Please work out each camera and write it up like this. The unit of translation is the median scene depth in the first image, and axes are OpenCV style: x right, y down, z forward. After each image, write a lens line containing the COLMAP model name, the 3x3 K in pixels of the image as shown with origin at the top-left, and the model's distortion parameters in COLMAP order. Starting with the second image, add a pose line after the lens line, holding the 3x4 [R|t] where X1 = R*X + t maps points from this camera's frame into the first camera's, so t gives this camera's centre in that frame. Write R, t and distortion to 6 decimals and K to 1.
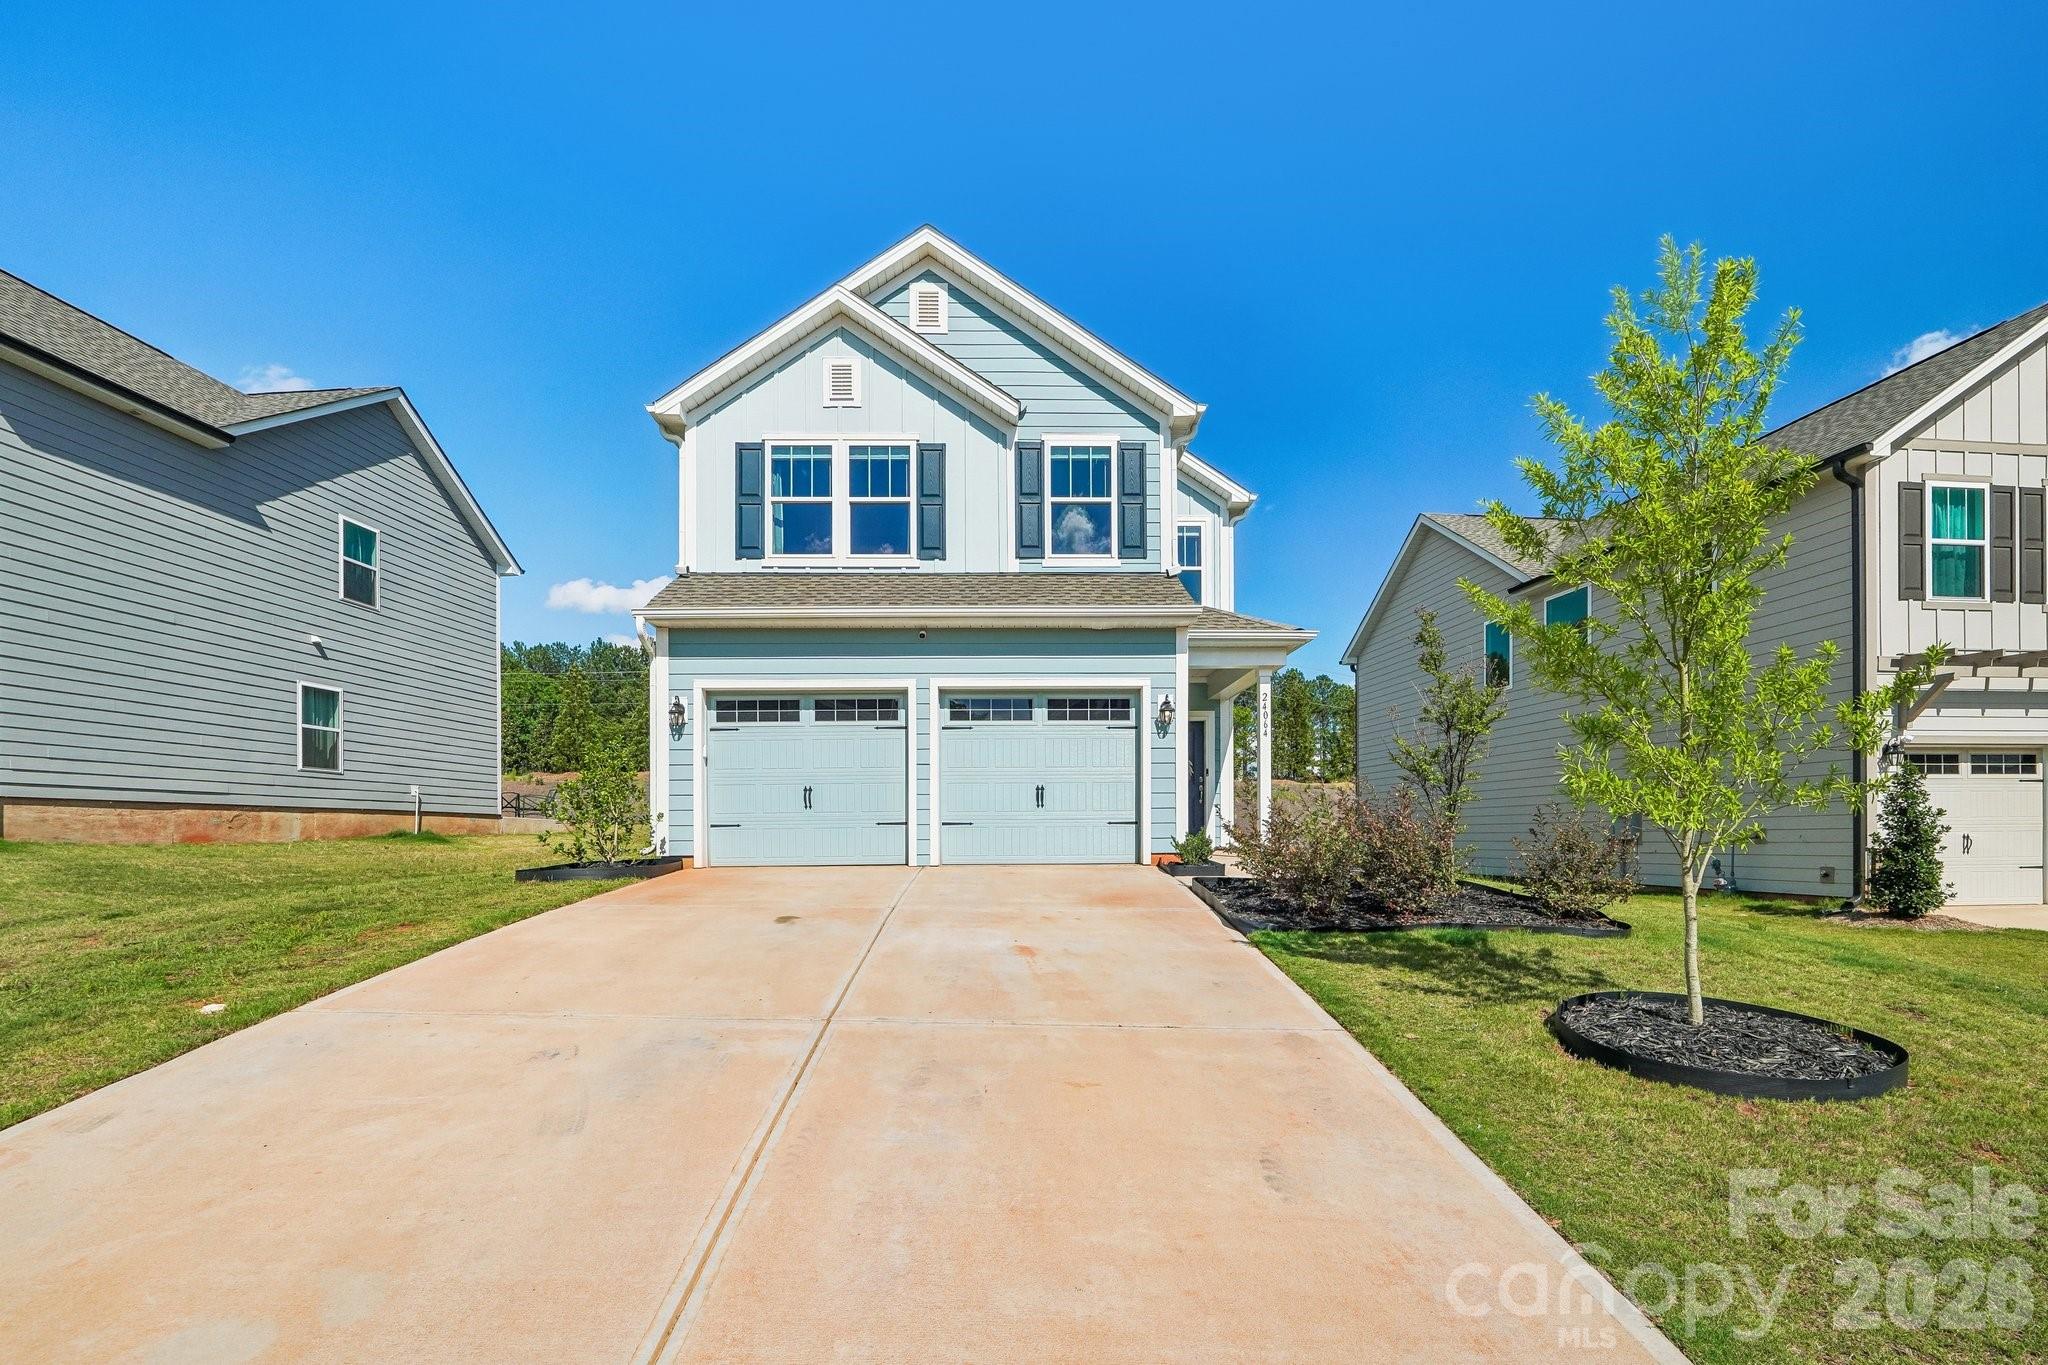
lens RADIAL K [[865.1, 0, 1040.0], [0, 865.1, 677.9], [0, 0, 1]] dist [-0.018478, 0.005955]
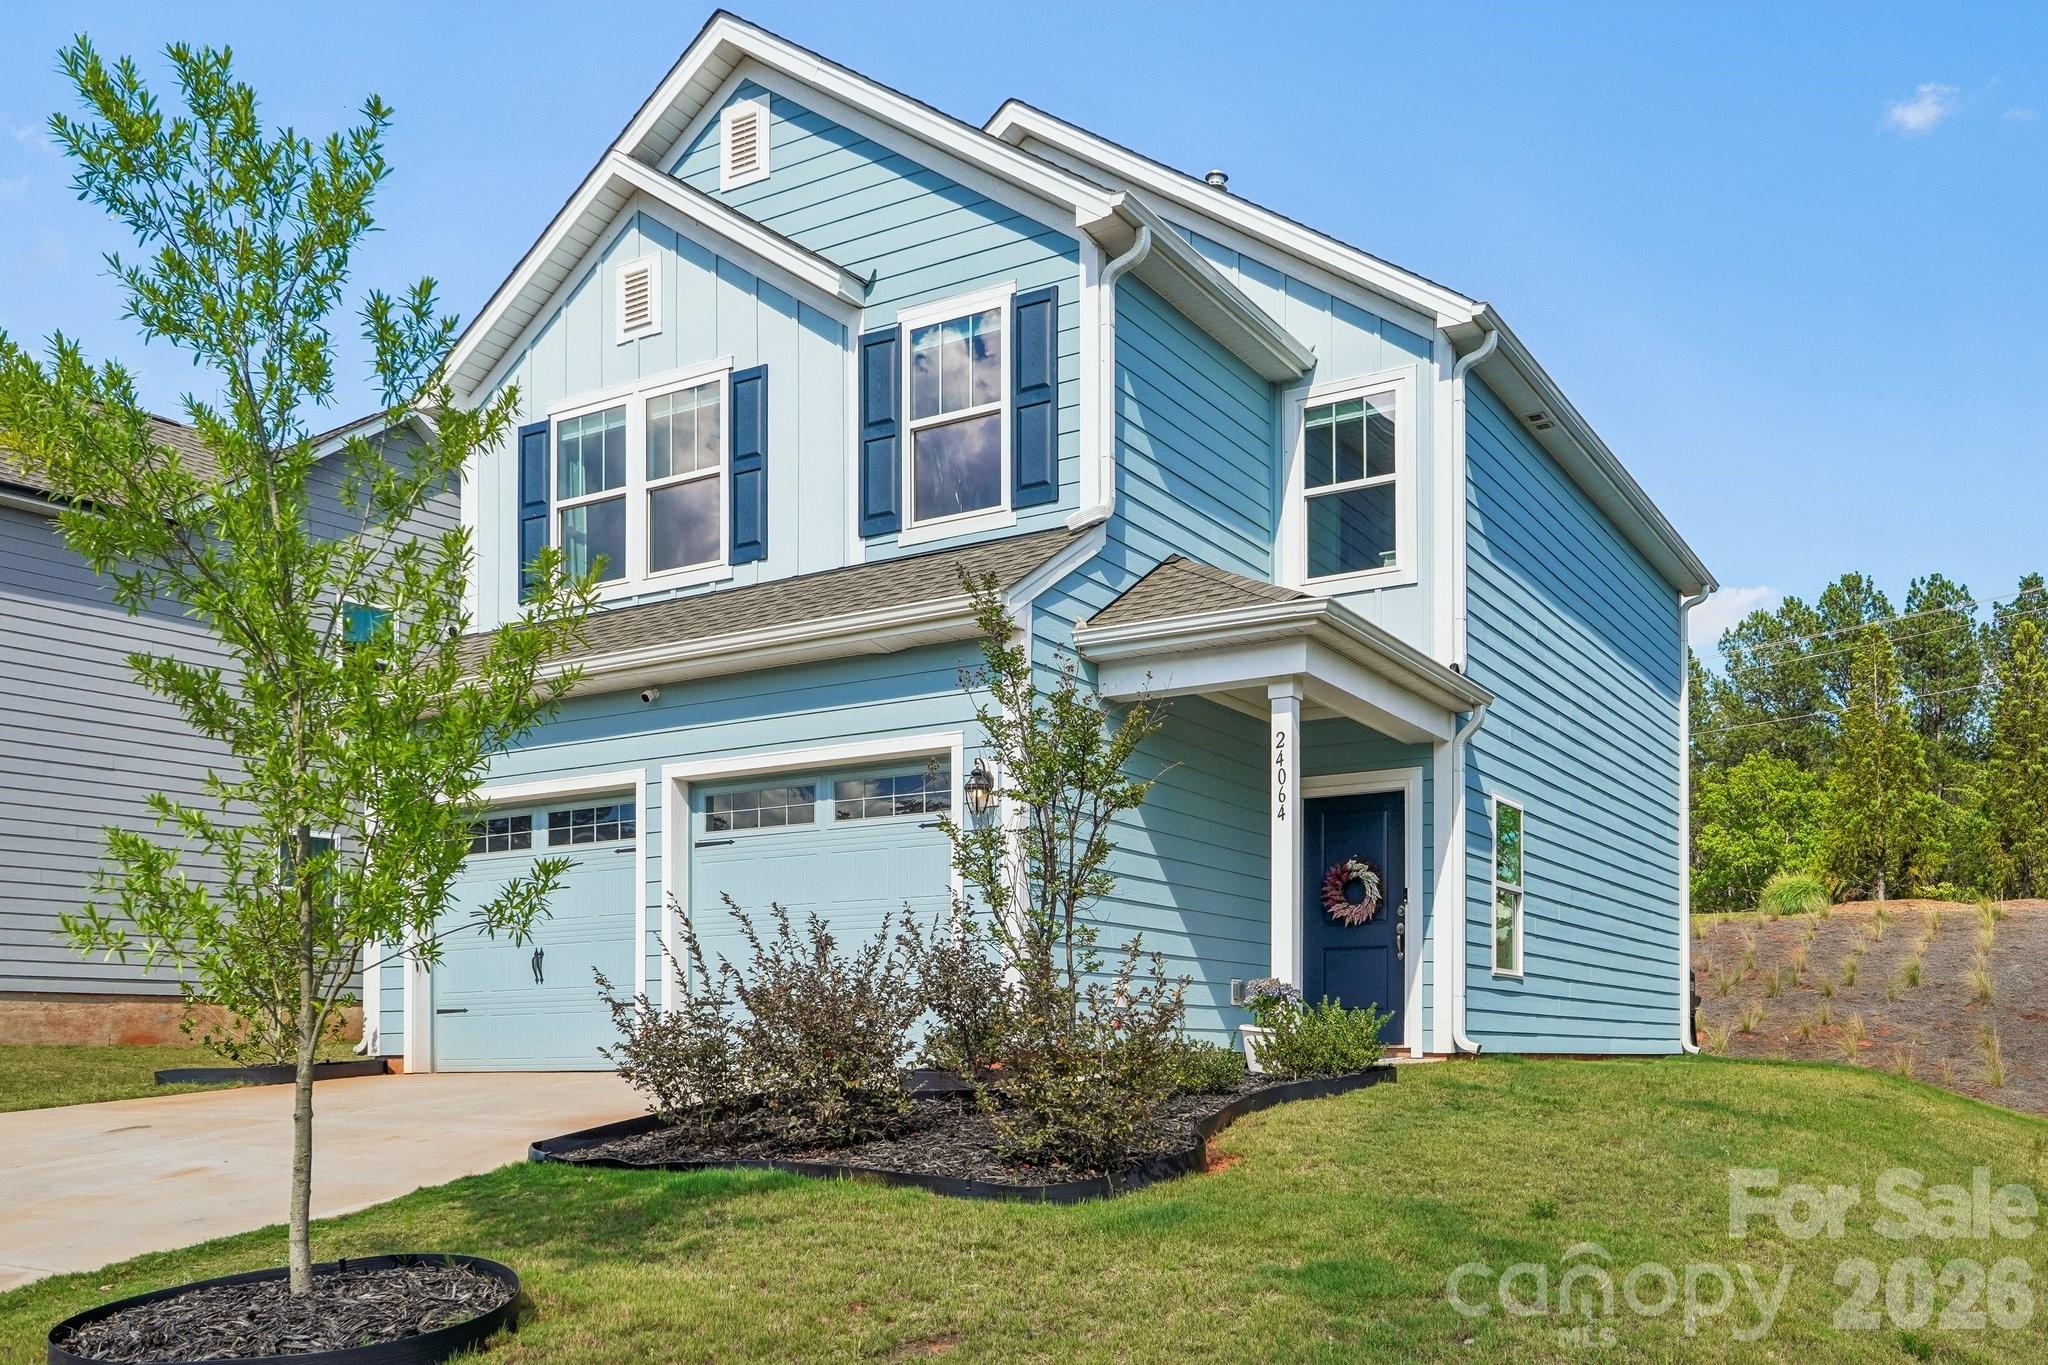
lens RADIAL K [[1709.8, 0, 1017.5], [0, 1709.8, 694.1], [0, 0, 1]] dist [0.015195, -0.027341]
pose [[0.849603, -0.106956, -0.516463, 0.627008], [0.095744, 0.994229, -0.048395, 0.028797], [0.518659, -0.008331, 0.854941, 0.080093]]
